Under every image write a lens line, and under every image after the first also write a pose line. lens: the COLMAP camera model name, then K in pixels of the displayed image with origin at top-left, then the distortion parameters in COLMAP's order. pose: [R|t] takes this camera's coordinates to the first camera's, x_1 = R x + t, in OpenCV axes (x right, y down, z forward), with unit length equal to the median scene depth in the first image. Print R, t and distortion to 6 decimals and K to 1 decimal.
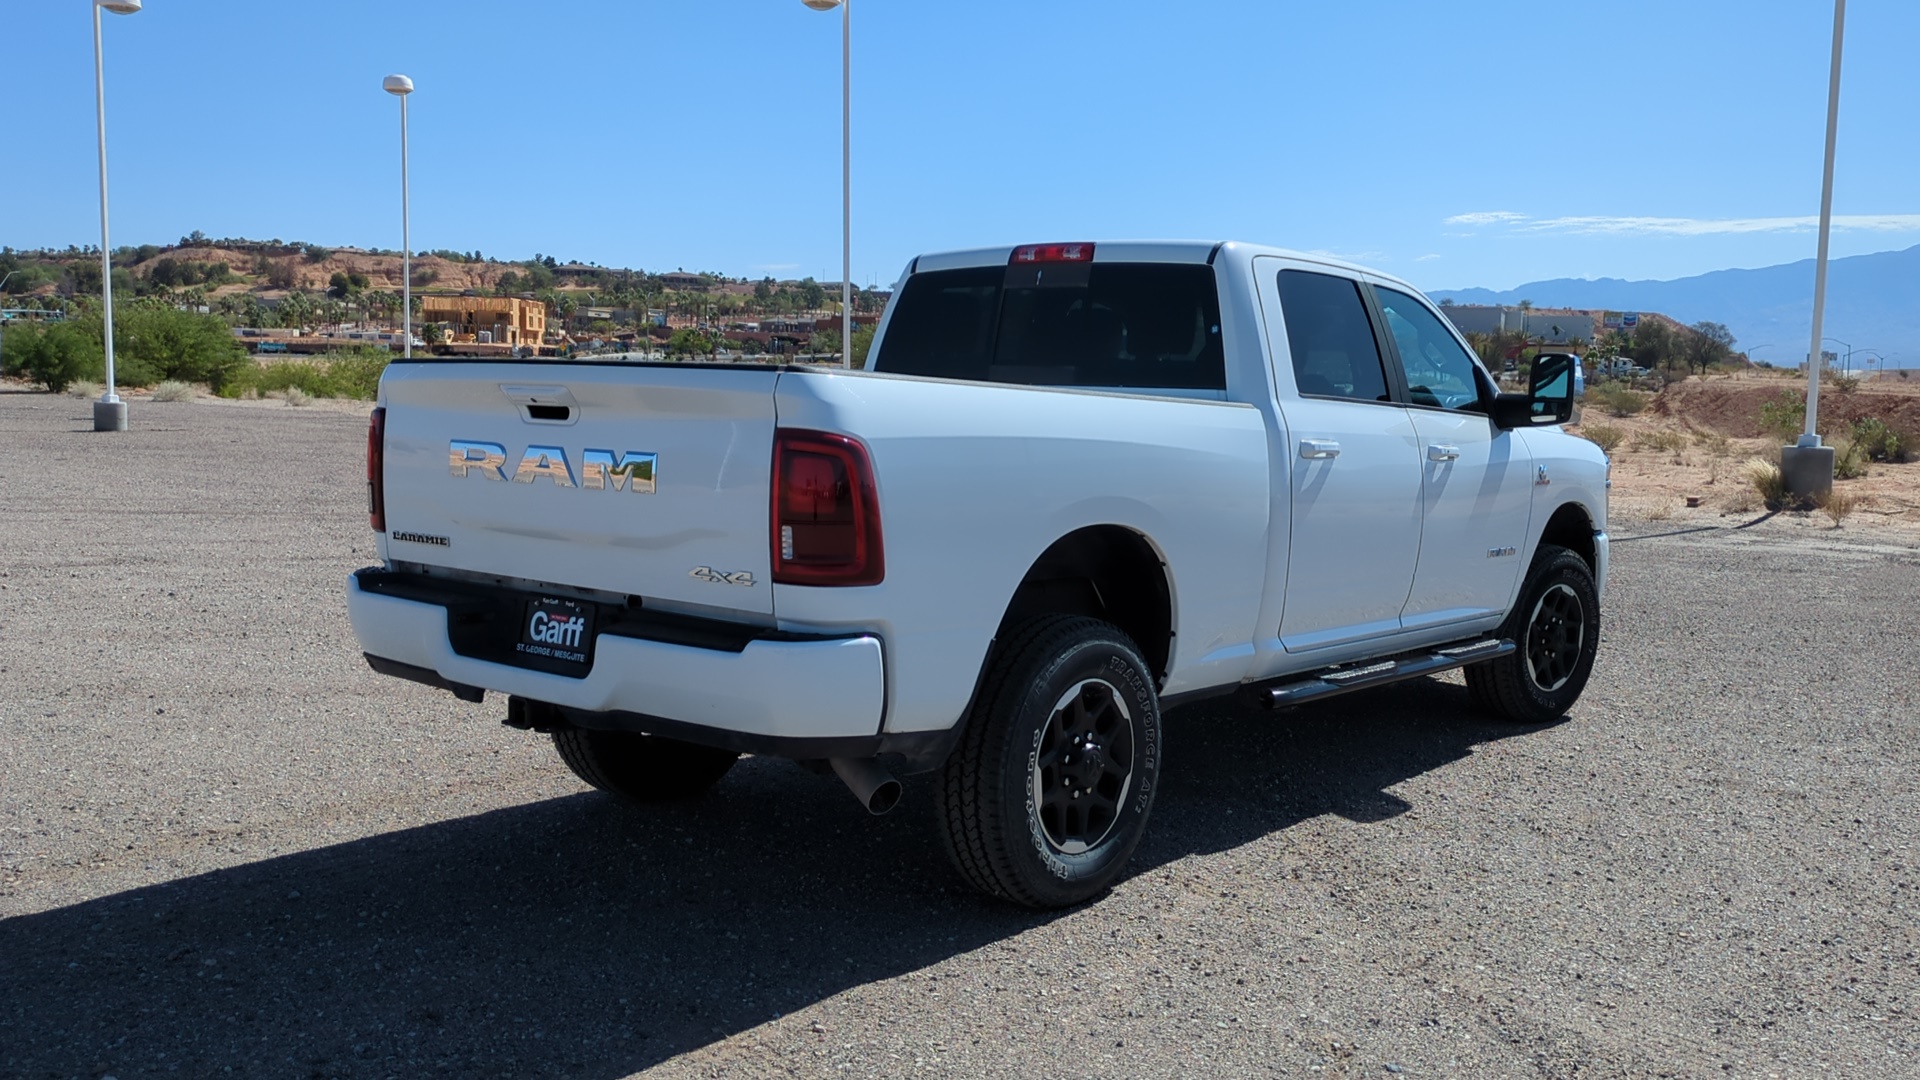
lens RADIAL K [[1643.6, 0, 980.3], [0, 1643.6, 522.5], [0, 0, 1]] dist [0.067064, -0.073676]
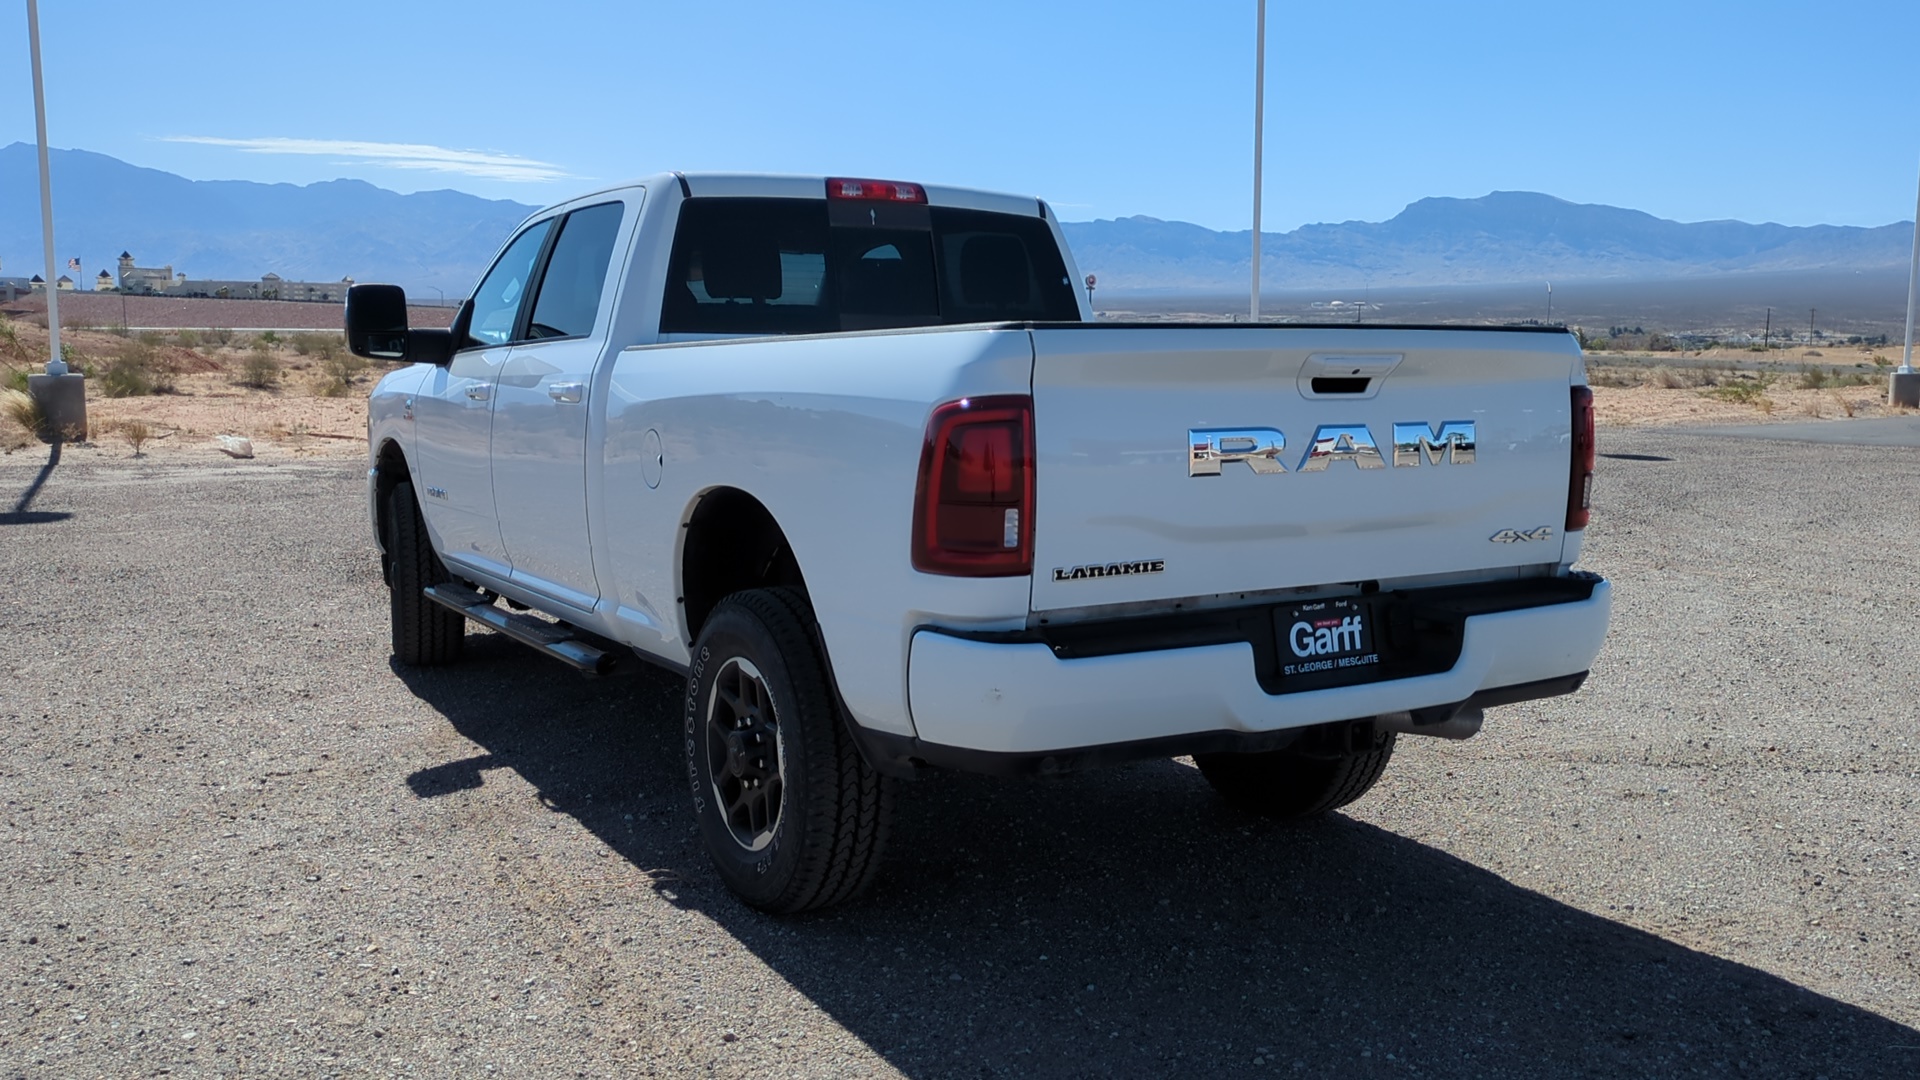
lens RADIAL K [[1643.6, 0, 977.2], [0, 1643.6, 533.2], [0, 0, 1]] dist [0.067064, -0.073676]
pose [[0.339196, -0.129212, 0.931799, -0.874882], [0.076507, 0.991030, 0.109575, -0.076399], [-0.937599, 0.034122, 0.346039, 0.684484]]
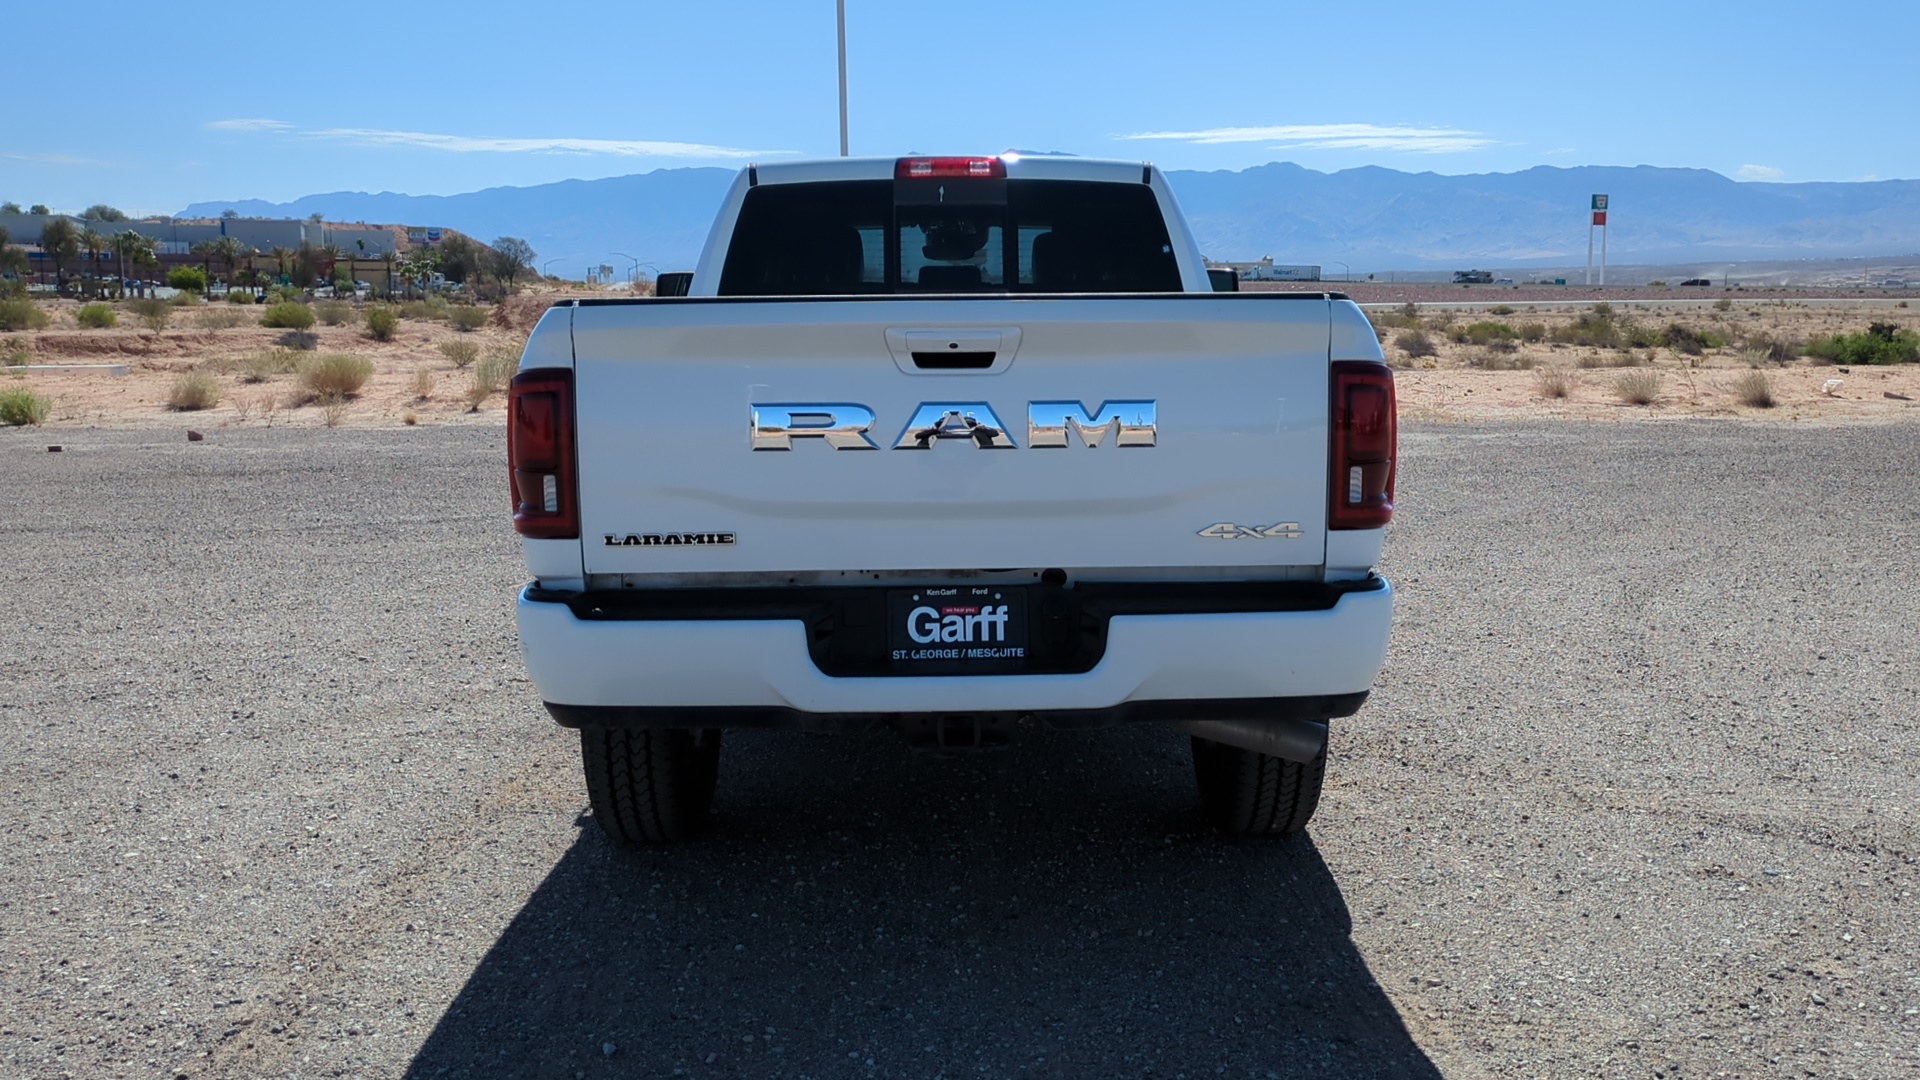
lens RADIAL K [[1643.6, 0, 978.7], [0, 1643.6, 522.2], [0, 0, 1]] dist [0.067064, -0.073676]
pose [[0.769526, -0.110057, 0.629060, -0.594173], [0.078361, 0.993867, 0.078024, -0.038287], [-0.633789, -0.010748, 0.773431, 0.285425]]
